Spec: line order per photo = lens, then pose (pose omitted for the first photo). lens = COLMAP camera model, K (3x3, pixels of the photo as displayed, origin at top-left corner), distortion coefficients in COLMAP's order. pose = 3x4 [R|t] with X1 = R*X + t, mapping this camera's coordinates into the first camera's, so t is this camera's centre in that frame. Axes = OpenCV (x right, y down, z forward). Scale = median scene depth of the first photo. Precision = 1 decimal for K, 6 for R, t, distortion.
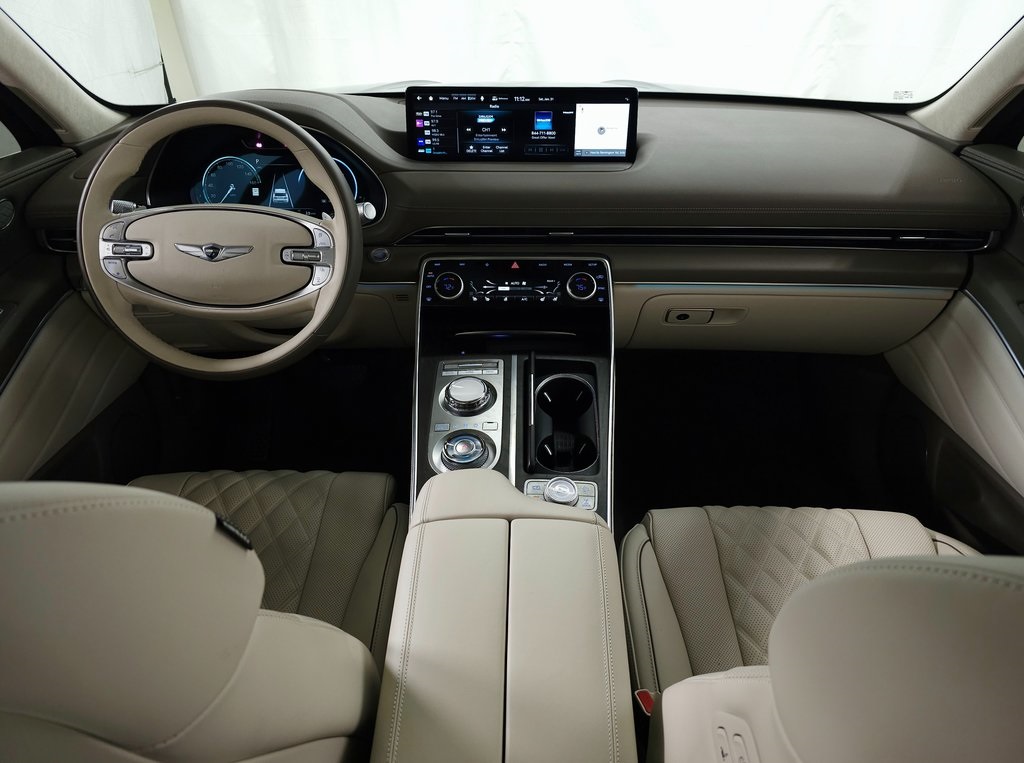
lens RADIAL K [[699.3, 0, 512.0], [0, 699.3, 381.5], [0, 0, 1]] dist [0.063545, -0.072471]
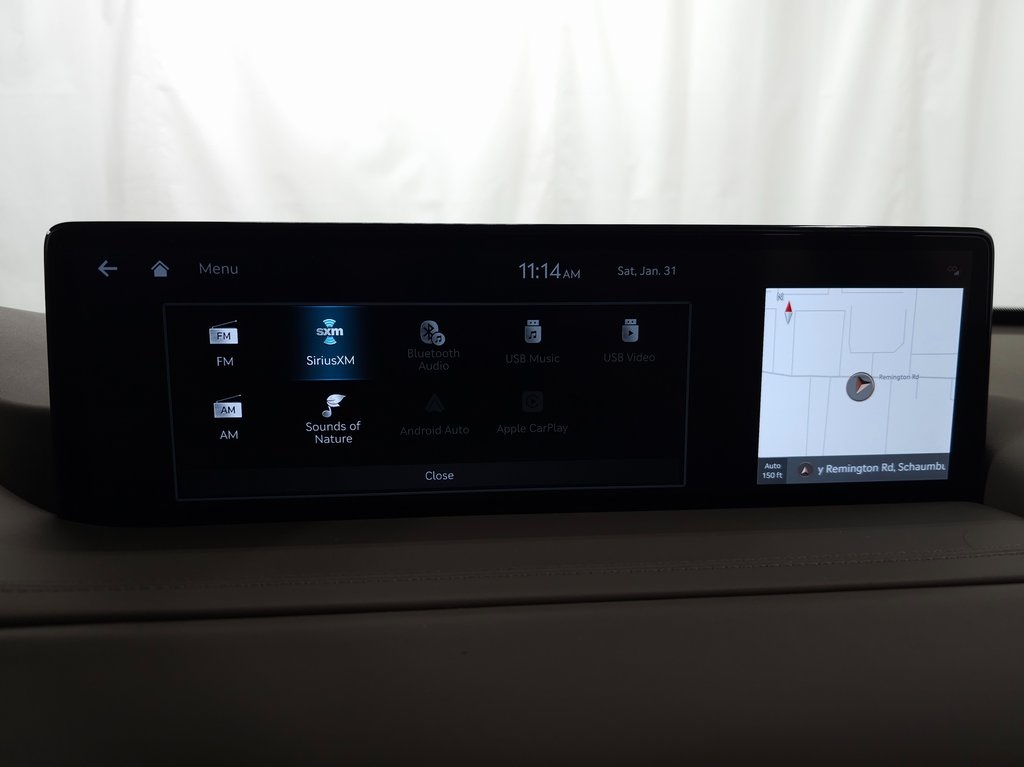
lens RADIAL K [[692.4, 0, 502.3], [0, 692.4, 384.3], [0, 0, 1]] dist [0.055719, -0.071664]
pose [[0.995248, -0.017889, 0.095718, -0.026695], [0.051534, 0.930798, -0.361884, -0.284055], [-0.082620, 0.365097, 0.927296, 0.809978]]
